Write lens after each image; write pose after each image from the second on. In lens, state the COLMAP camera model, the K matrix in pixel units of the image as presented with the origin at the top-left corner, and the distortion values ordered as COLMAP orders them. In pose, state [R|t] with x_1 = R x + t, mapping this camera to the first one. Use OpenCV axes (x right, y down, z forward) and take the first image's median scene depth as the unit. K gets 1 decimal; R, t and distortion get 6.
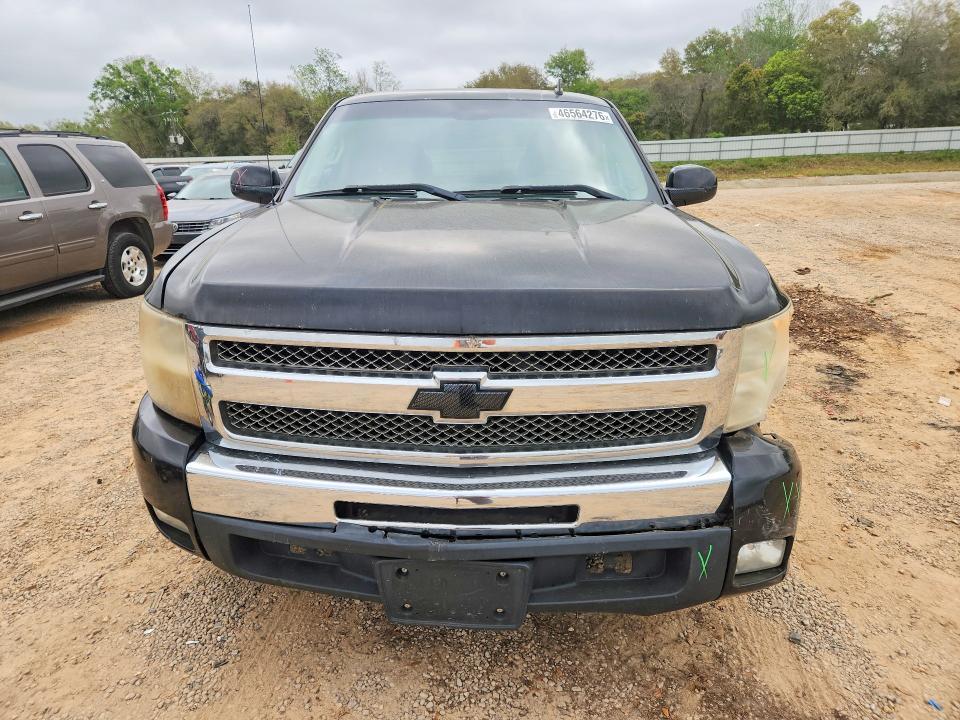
lens RADIAL K [[780.2, 0, 480.0], [0, 780.2, 360.0], [0, 0, 1]] dist [-0.004026, -0.003438]
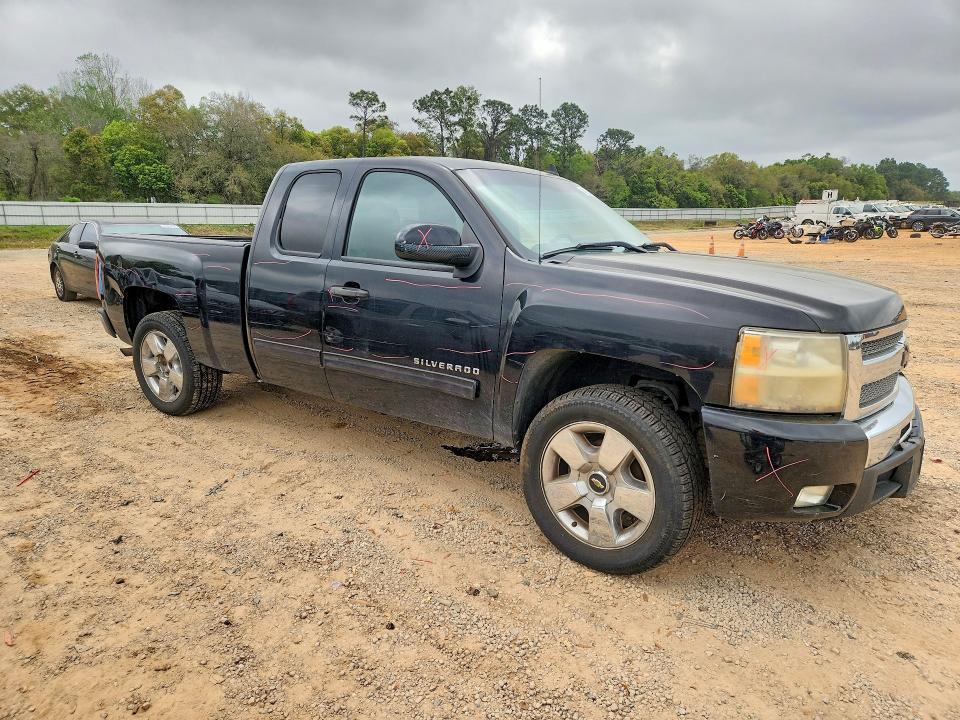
lens RADIAL K [[798.2, 0, 480.0], [0, 798.2, 360.0], [0, 0, 1]] dist [0.001646, -0.058176]
pose [[0.445018, -0.107700, 0.889022, -0.359053], [0.191457, 0.981231, 0.023032, -0.029025], [-0.874816, 0.159960, 0.457285, 0.176078]]
